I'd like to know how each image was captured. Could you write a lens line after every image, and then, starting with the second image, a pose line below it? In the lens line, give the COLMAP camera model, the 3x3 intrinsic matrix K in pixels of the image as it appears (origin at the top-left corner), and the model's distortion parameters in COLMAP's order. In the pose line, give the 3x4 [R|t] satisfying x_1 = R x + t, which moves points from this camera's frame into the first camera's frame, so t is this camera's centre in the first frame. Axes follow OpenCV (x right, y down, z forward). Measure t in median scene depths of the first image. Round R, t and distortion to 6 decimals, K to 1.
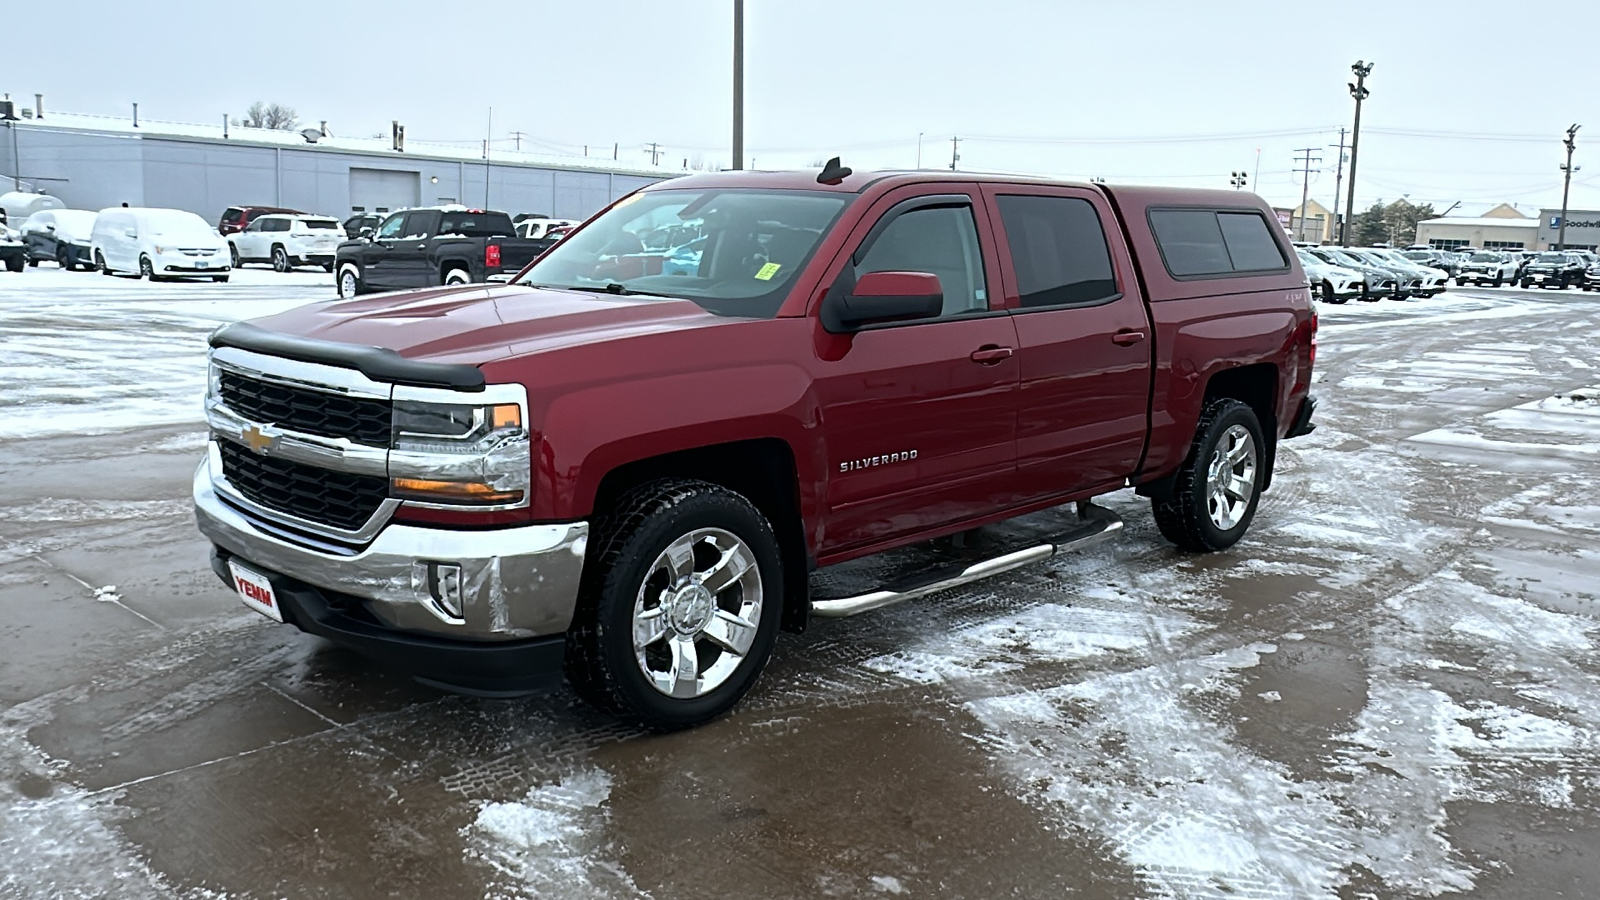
lens RADIAL K [[1303.0, 0, 797.2], [0, 1303.0, 450.9], [0, 0, 1]] dist [-0.000904, -0.005493]
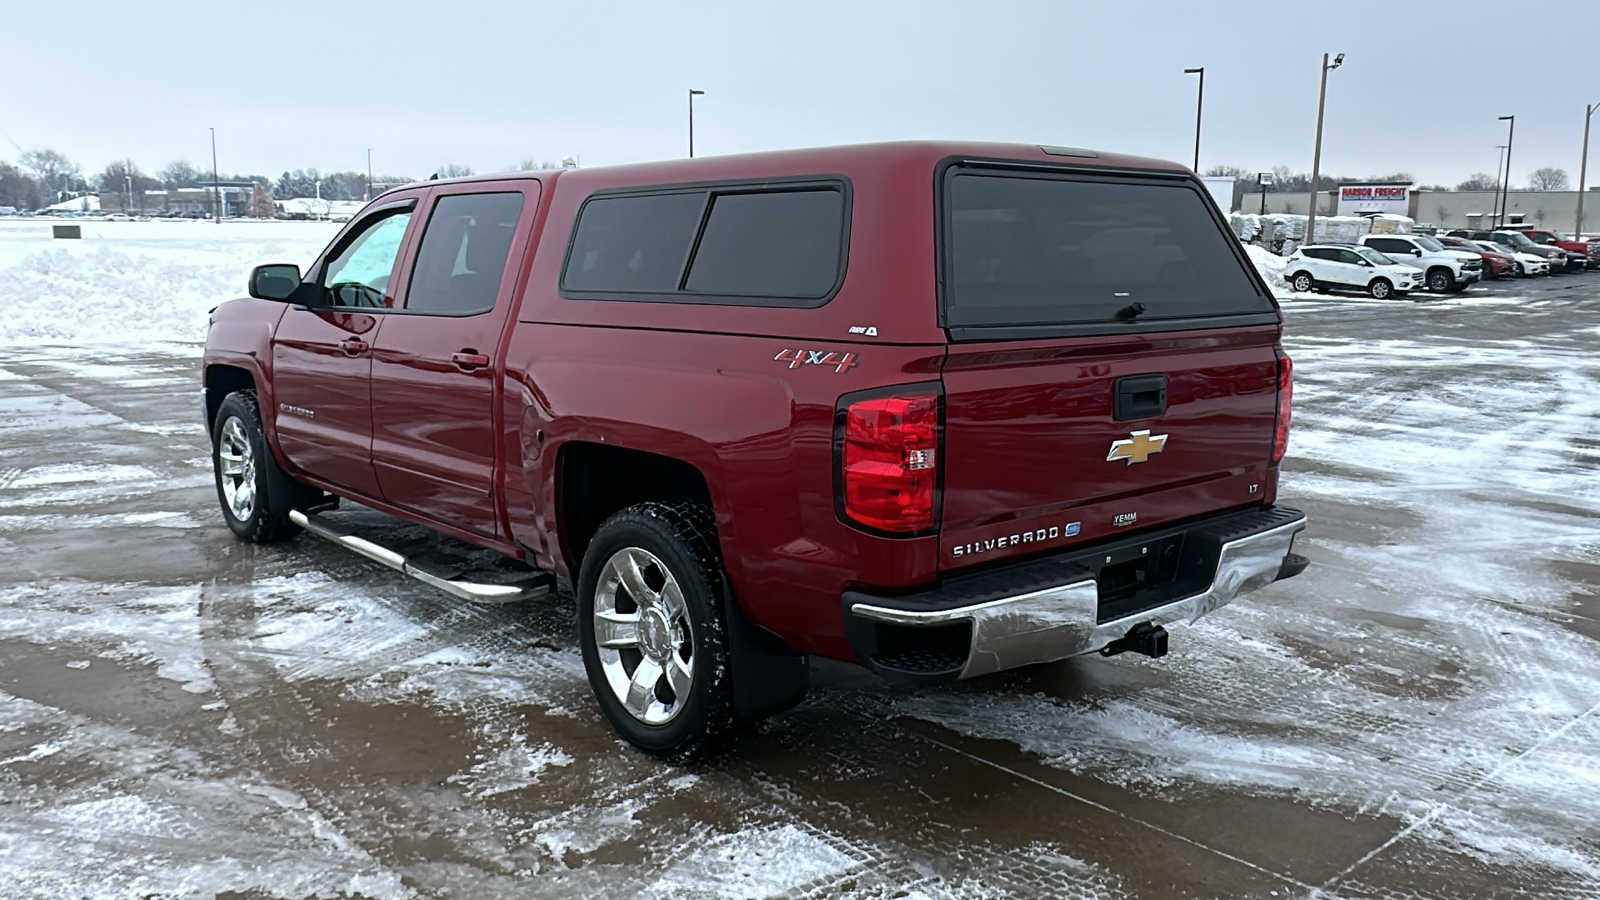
lens RADIAL K [[1303.0, 0, 794.8], [0, 1303.0, 445.9], [0, 0, 1]] dist [-0.000904, -0.005493]
pose [[-0.084082, 0.127032, -0.988328, 1.227602], [-0.184551, 0.972696, 0.140724, -0.218333], [0.979220, 0.194230, -0.058342, 1.470617]]
